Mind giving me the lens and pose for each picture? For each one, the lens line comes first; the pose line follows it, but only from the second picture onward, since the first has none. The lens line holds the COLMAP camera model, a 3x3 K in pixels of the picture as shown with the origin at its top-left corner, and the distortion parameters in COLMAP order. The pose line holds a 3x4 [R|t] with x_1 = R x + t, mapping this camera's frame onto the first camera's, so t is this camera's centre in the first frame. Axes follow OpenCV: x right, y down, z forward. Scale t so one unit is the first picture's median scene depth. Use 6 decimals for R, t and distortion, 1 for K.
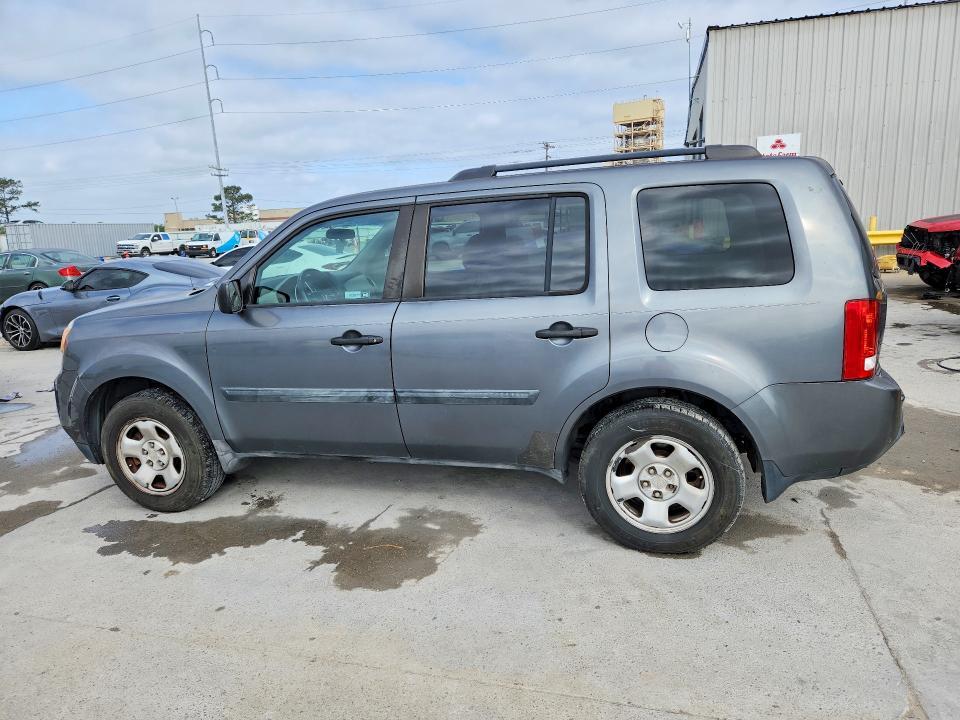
lens RADIAL K [[652.4, 0, 476.1], [0, 652.4, 352.4], [0, 0, 1]] dist [0.049975, -0.024933]
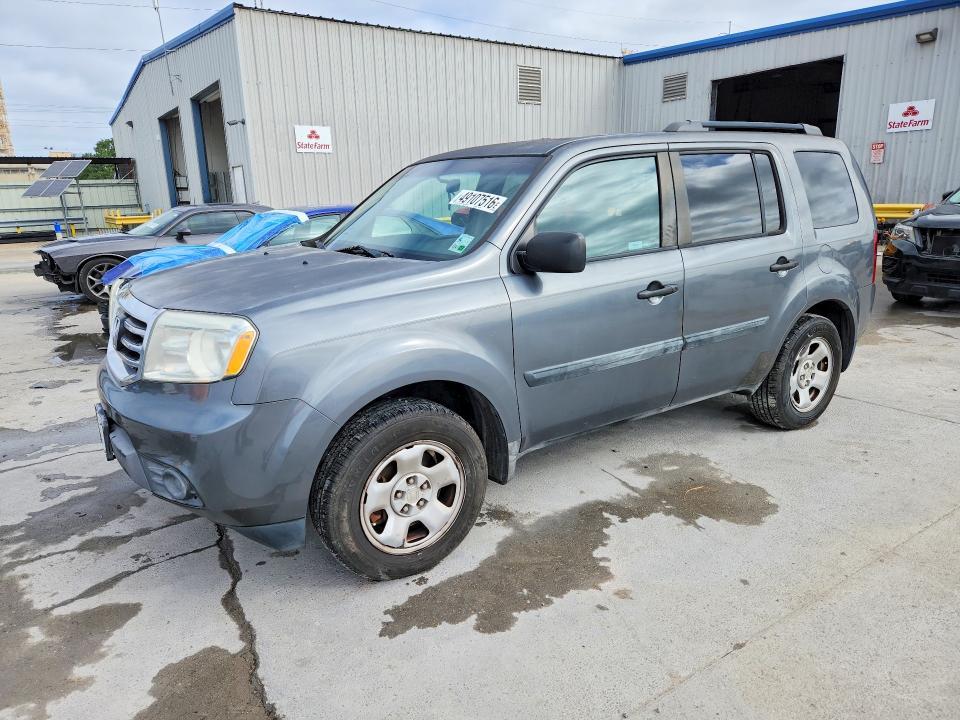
lens RADIAL K [[652.4, 0, 480.9], [0, 652.4, 359.8], [0, 0, 1]] dist [0.049975, -0.024933]
pose [[0.643822, -0.155182, 0.749274, -1.018922], [0.140027, 0.986577, 0.084011, -0.034524], [-0.752254, 0.050831, 0.656910, 0.532937]]
